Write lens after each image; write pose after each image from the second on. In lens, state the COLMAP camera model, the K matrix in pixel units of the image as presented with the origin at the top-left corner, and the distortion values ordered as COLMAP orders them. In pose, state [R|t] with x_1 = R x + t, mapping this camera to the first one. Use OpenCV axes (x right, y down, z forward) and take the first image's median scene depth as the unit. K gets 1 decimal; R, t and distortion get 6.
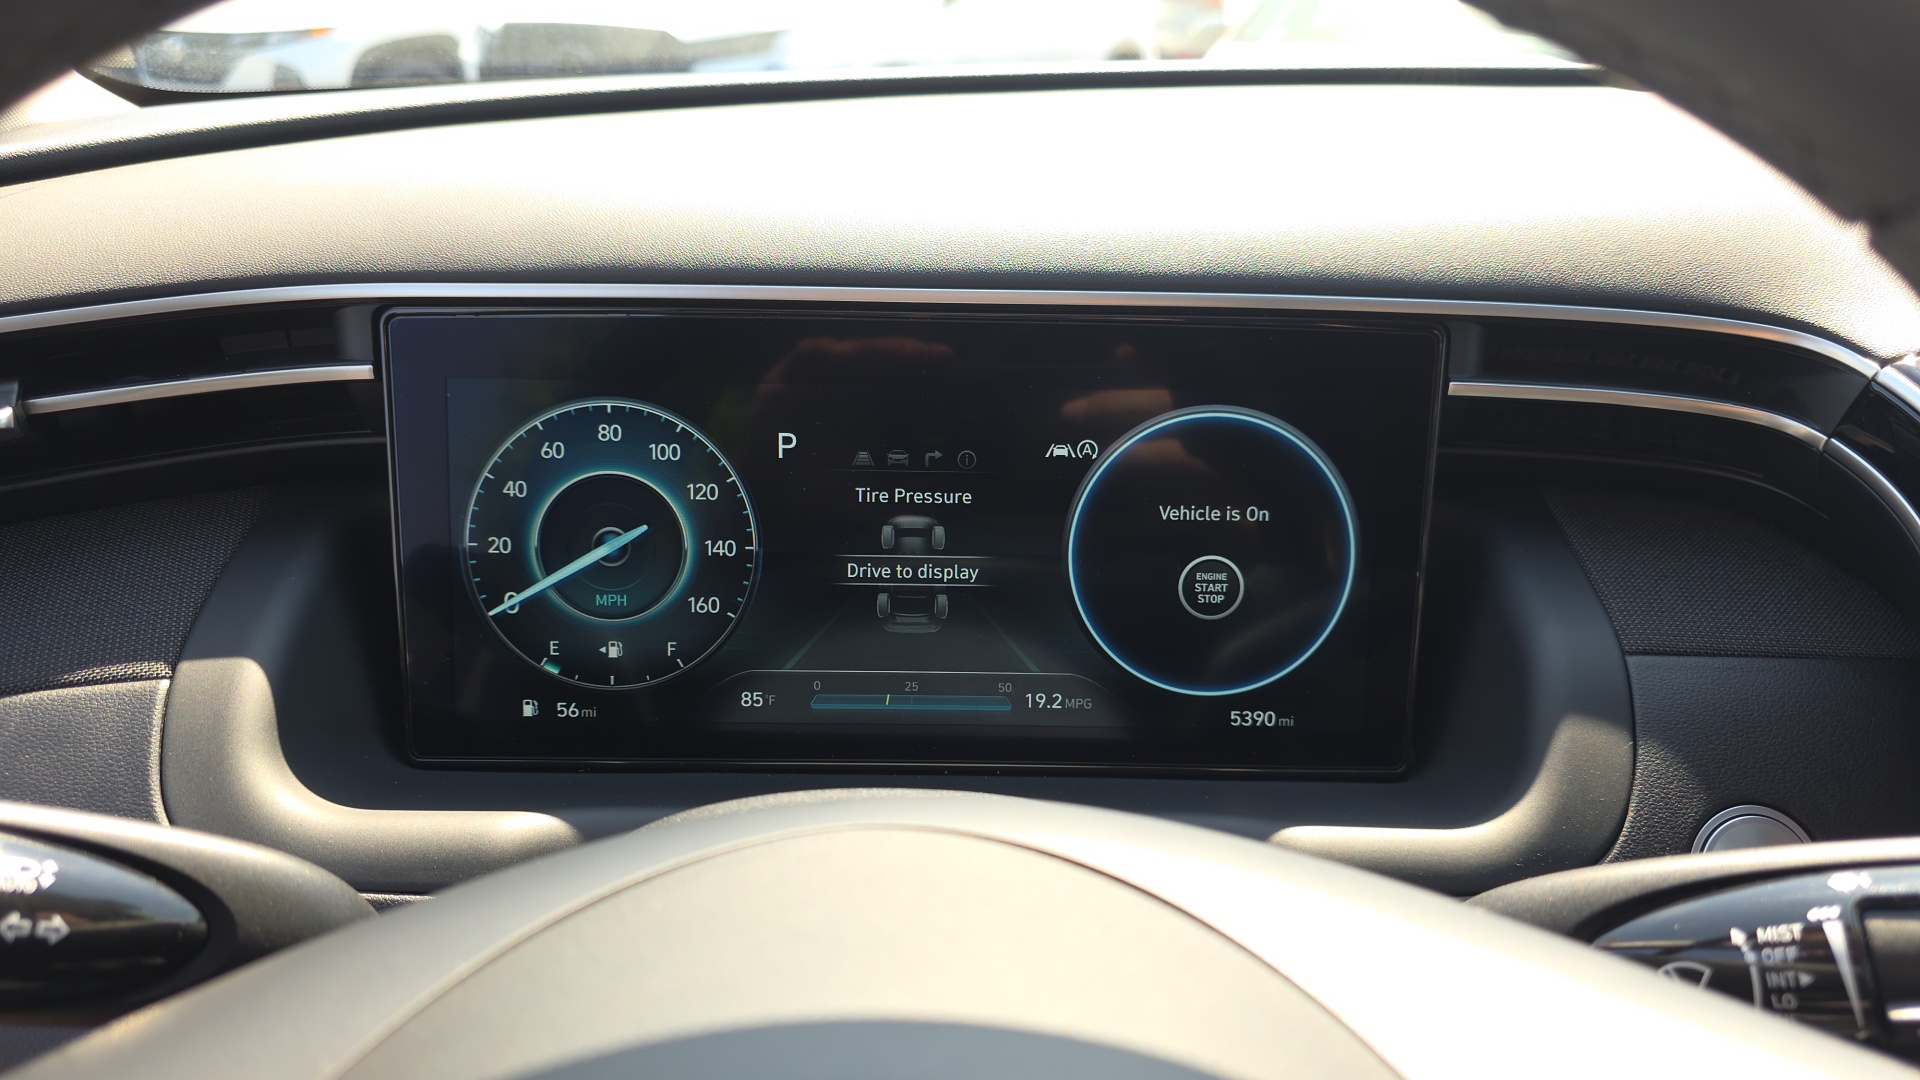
lens RADIAL K [[1378.3, 0, 946.6], [0, 1378.3, 527.0], [0, 0, 1]] dist [0.039125, 0.000871]
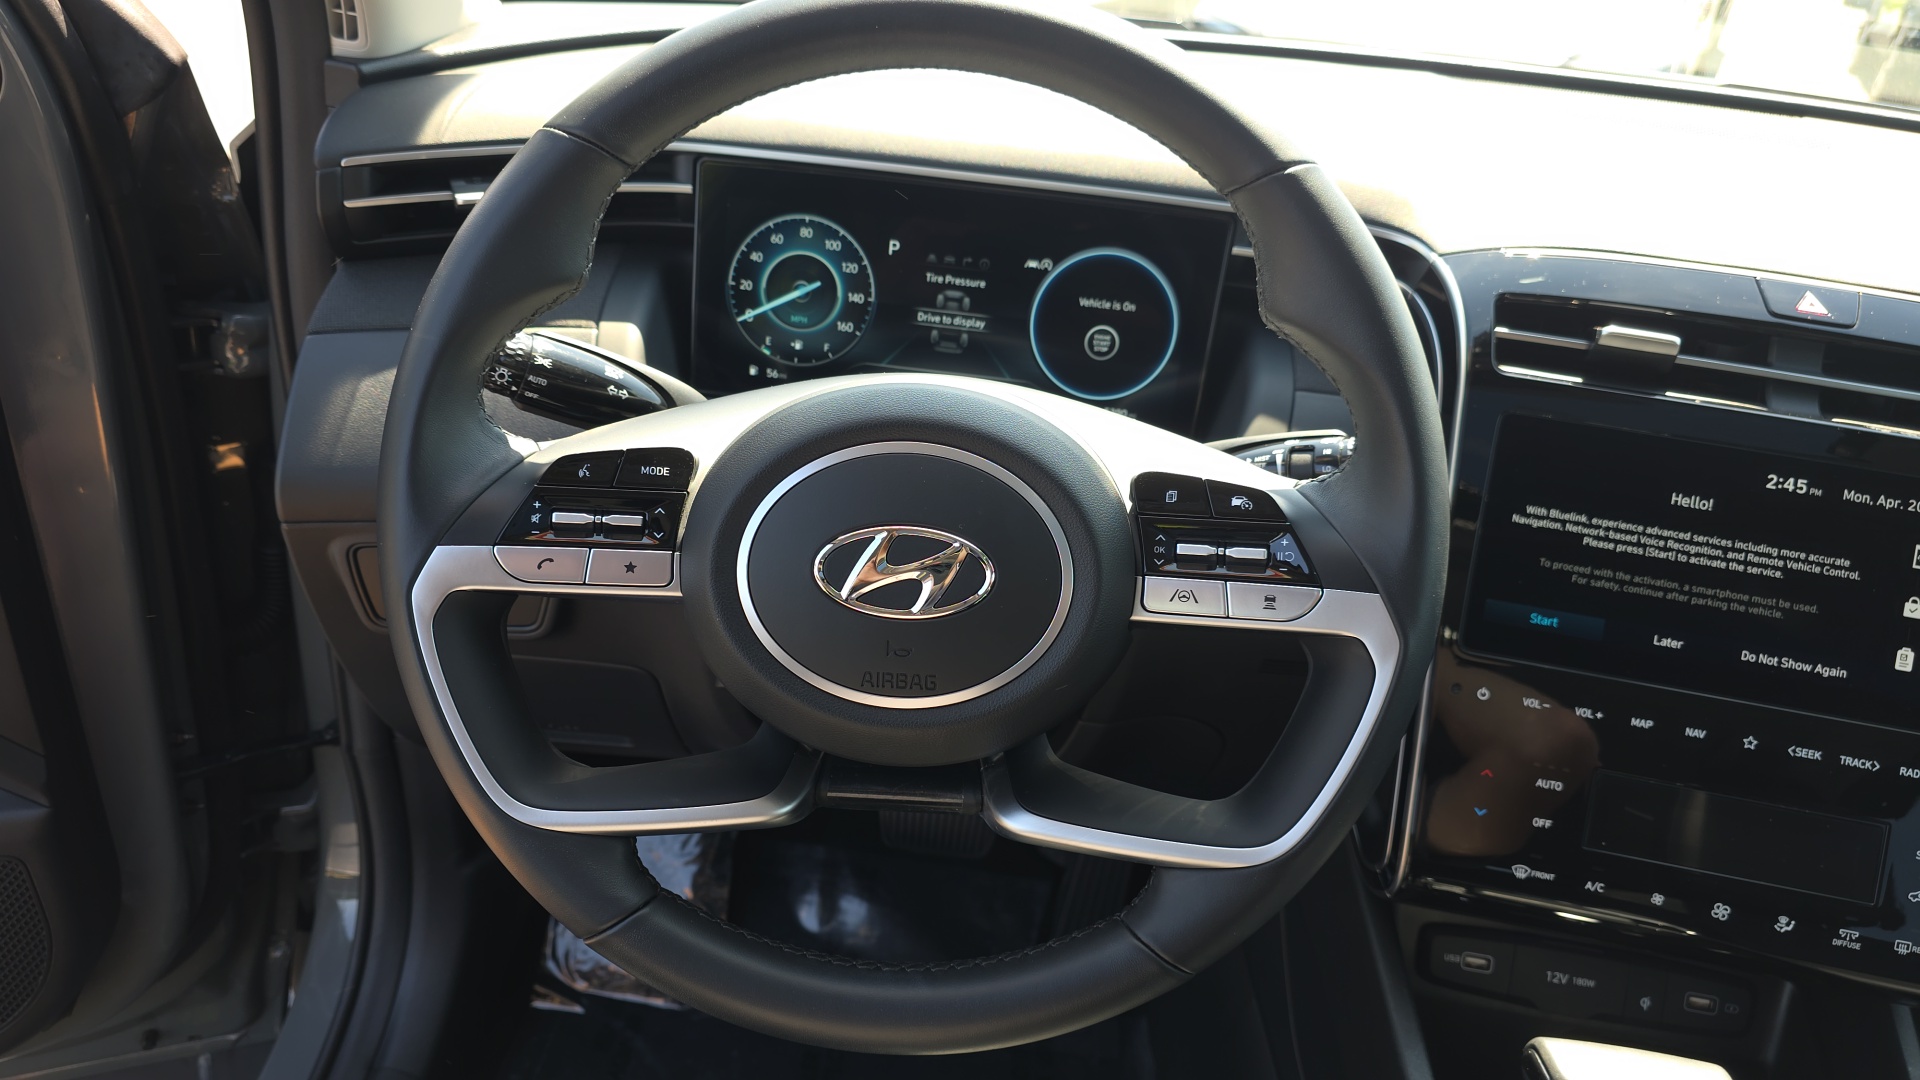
lens RADIAL K [[1304.4, 0, 951.0], [0, 1304.4, 548.5], [0, 0, 1]] dist [0.051275, -0.057530]
pose [[0.993983, 0.104393, -0.033180, 0.071183], [-0.099999, 0.988421, 0.114126, 0.143028], [0.044709, -0.110121, 0.992912, -0.892134]]
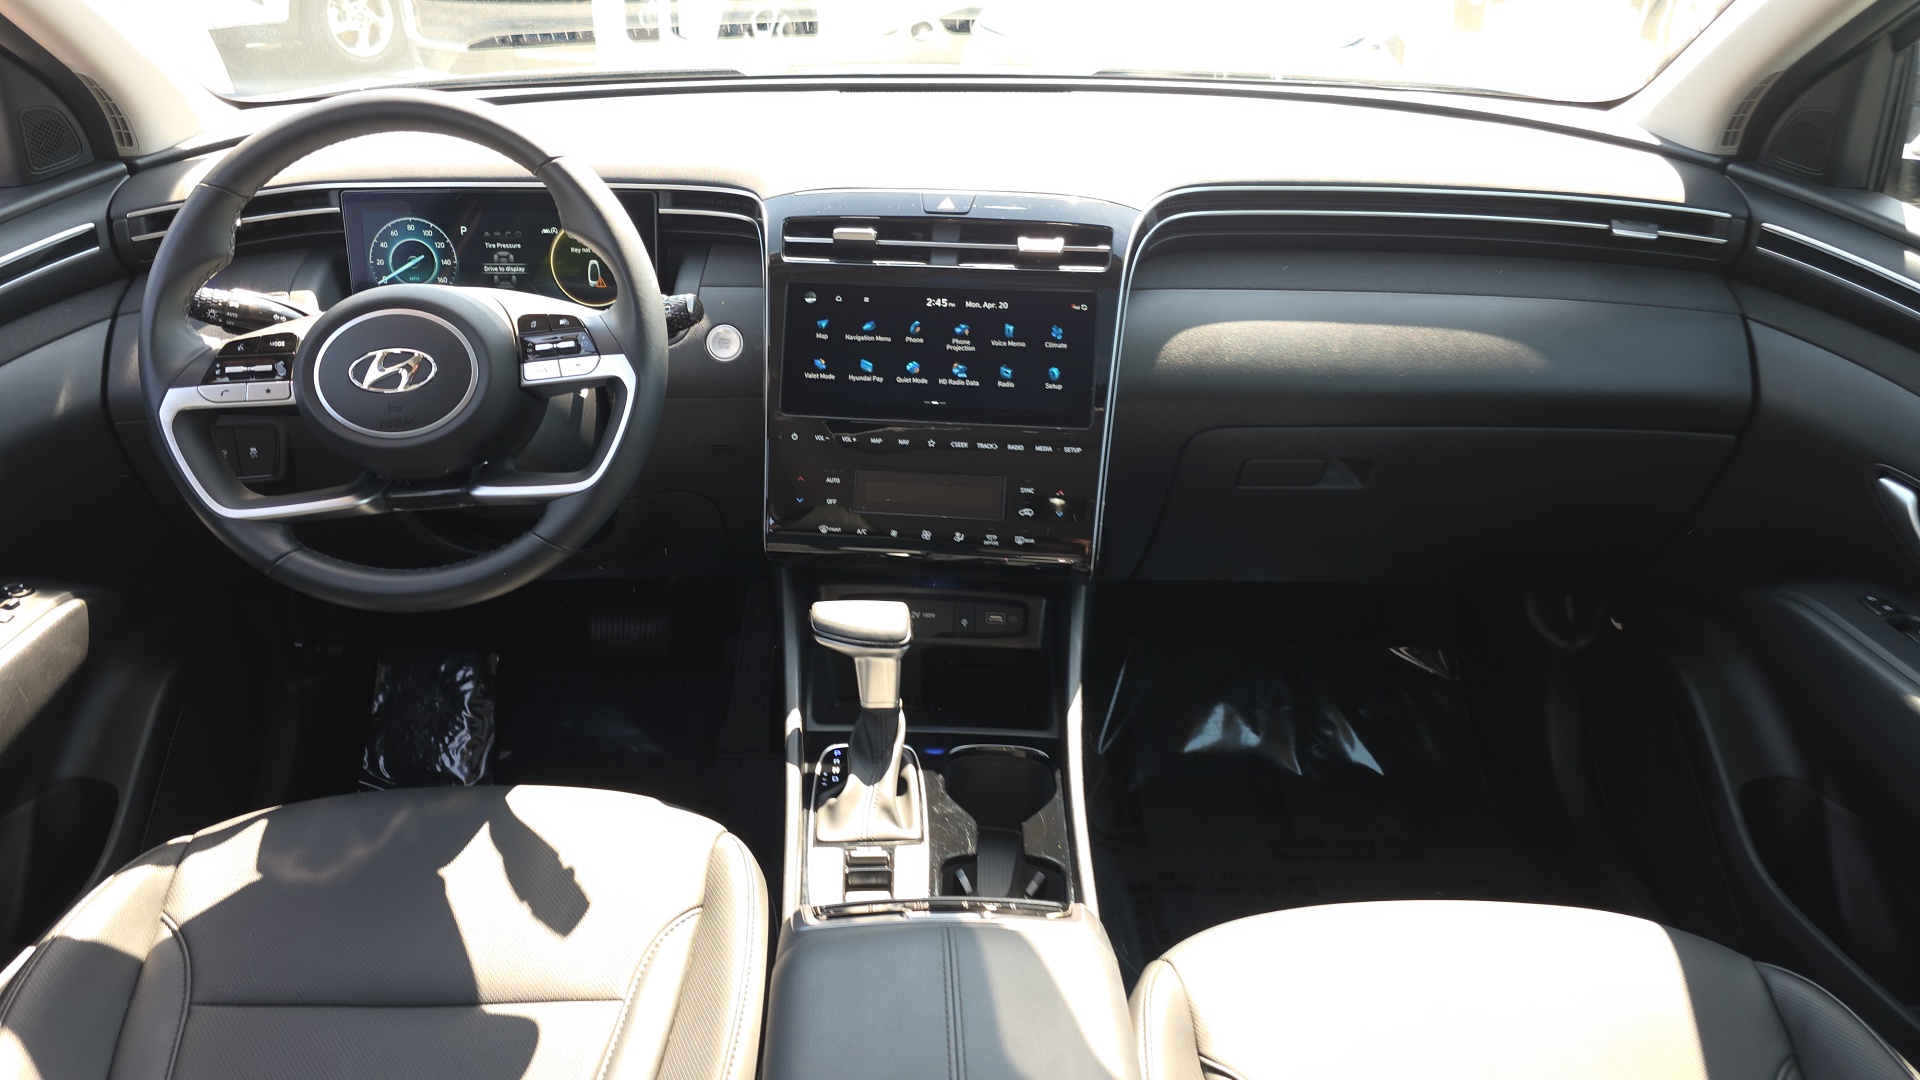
lens RADIAL K [[1304.4, 0, 913.3], [0, 1304.4, 528.4], [0, 0, 1]] dist [0.051275, -0.057530]
pose [[0.999798, -0.014150, -0.014242, 1.010079], [0.015370, 0.995860, 0.089592, 0.391496], [0.012916, -0.089793, 0.995877, -2.227630]]
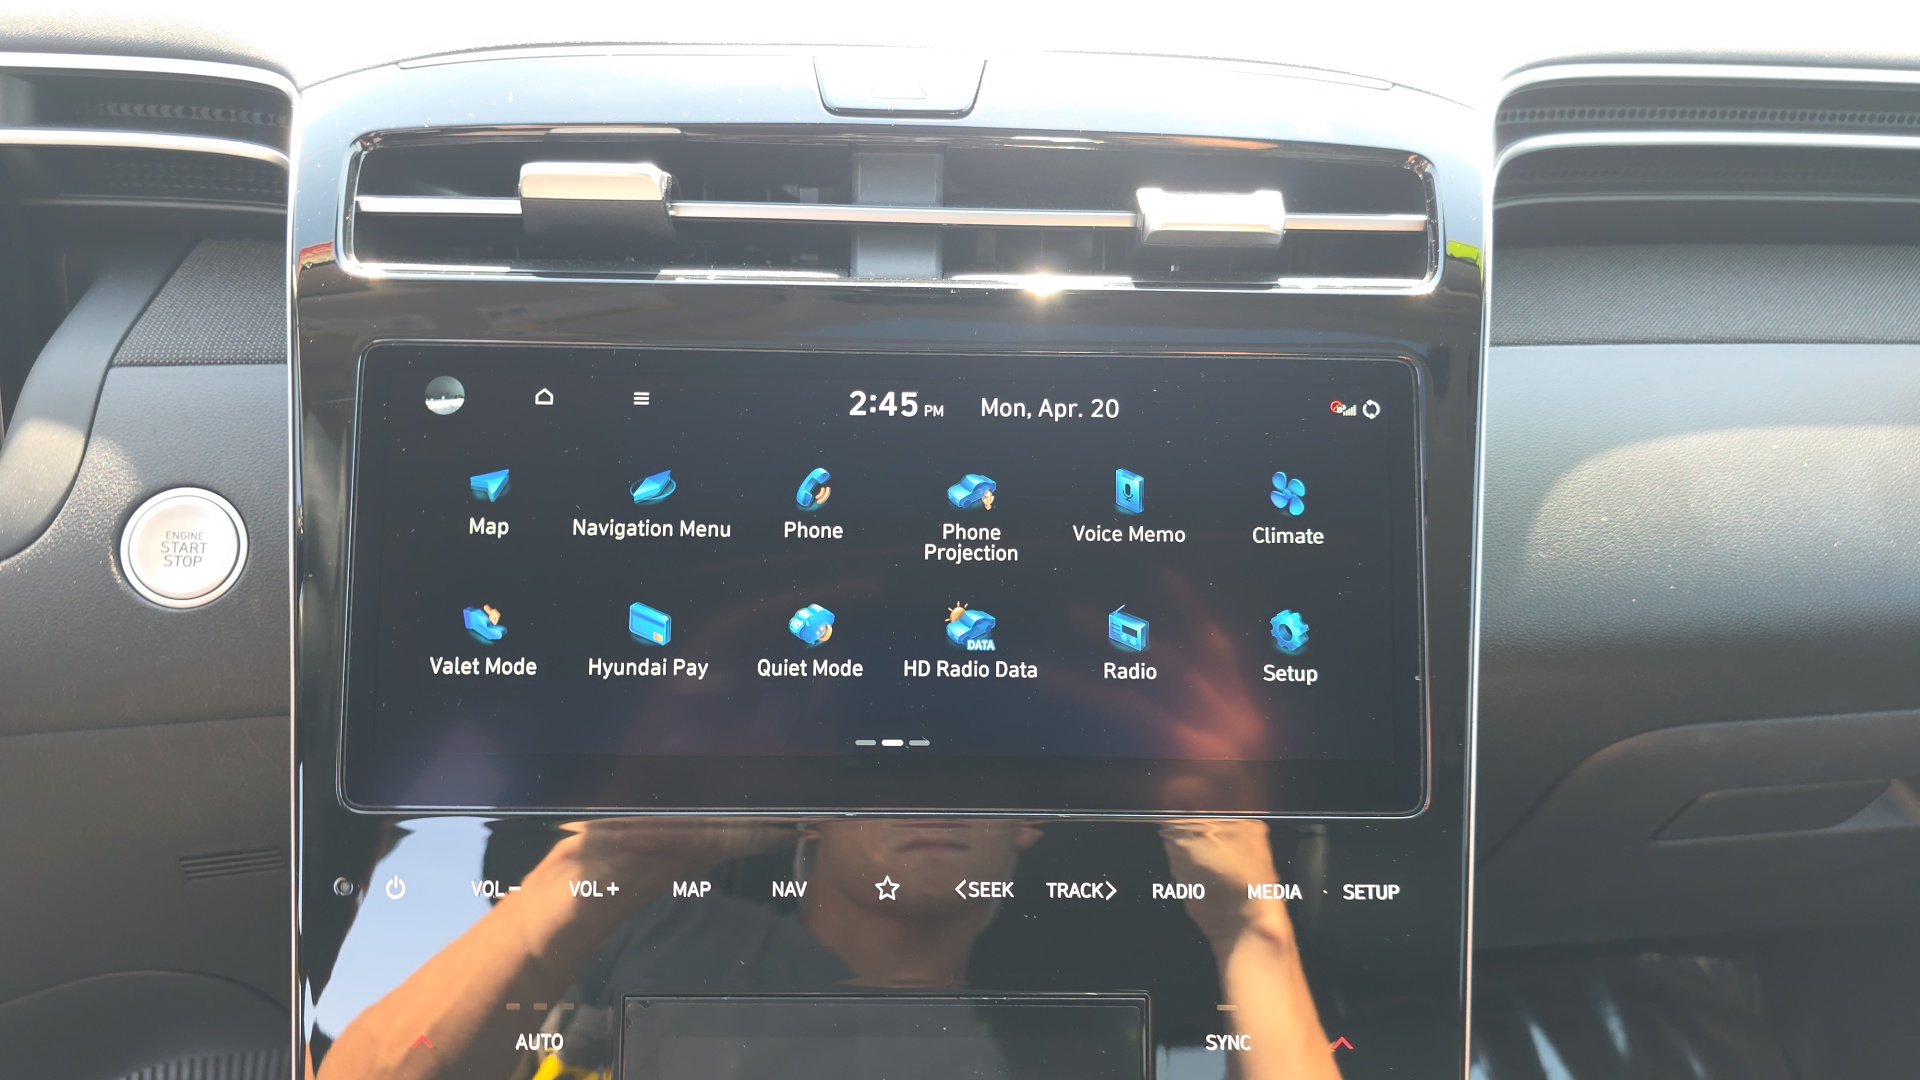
lens RADIAL K [[1304.4, 0, 967.4], [0, 1304.4, 526.0], [0, 0, 1]] dist [0.051275, -0.057530]
pose [[0.991658, -0.054175, 0.116962, 0.977567], [0.049483, 0.997864, 0.042654, 0.194916], [-0.119023, -0.036510, 0.992220, -0.116918]]
